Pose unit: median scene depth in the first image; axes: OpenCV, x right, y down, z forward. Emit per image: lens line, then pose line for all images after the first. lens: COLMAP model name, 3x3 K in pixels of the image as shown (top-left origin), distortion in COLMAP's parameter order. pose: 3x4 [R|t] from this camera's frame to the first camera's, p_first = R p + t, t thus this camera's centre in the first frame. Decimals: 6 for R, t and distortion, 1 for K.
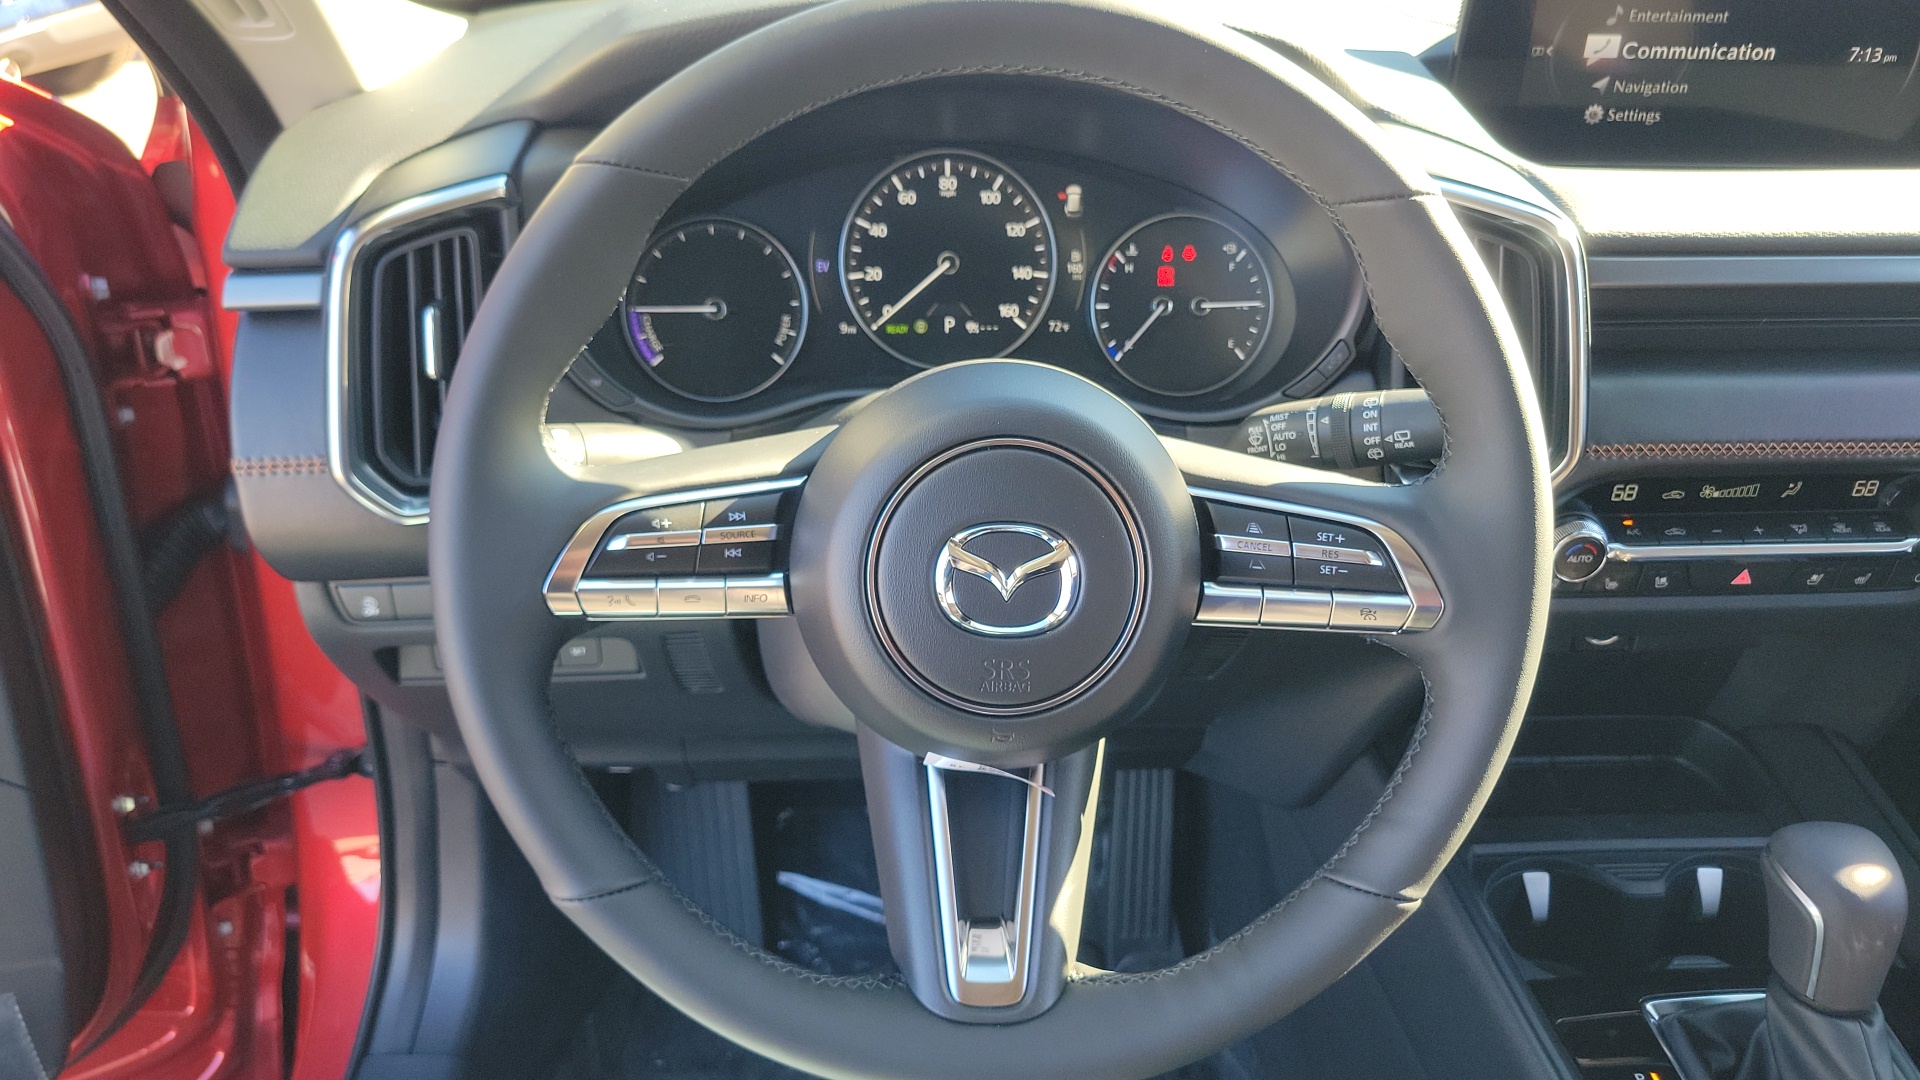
lens RADIAL K [[1488.1, 0, 954.1], [0, 1488.1, 518.7], [0, 0, 1]] dist [0.027782, -0.021279]
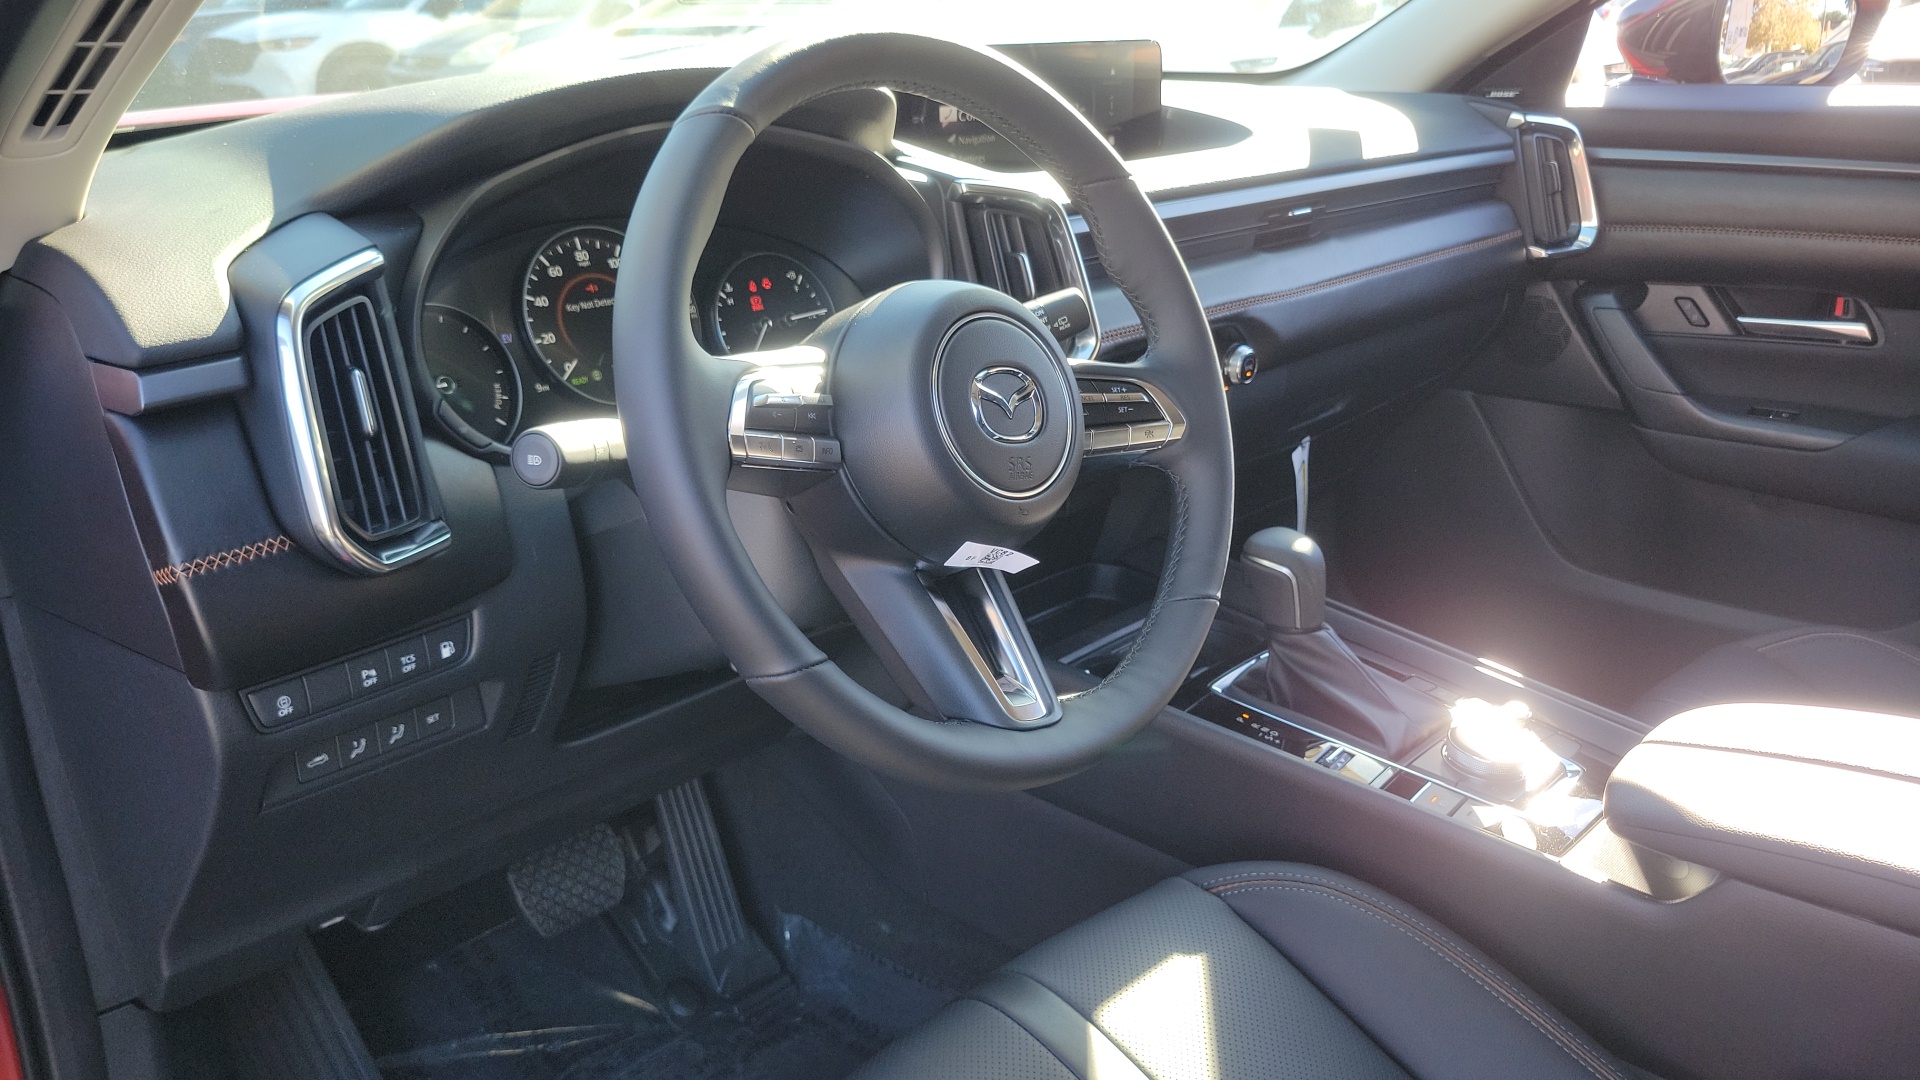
lens RADIAL K [[1488.1, 0, 980.7], [0, 1488.1, 534.0], [0, 0, 1]] dist [0.027782, -0.021279]
pose [[0.719312, -0.247069, 0.649267, -0.603957], [0.336039, 0.941745, -0.013925, 0.107623], [-0.608004, 0.228196, 0.760433, -0.048084]]
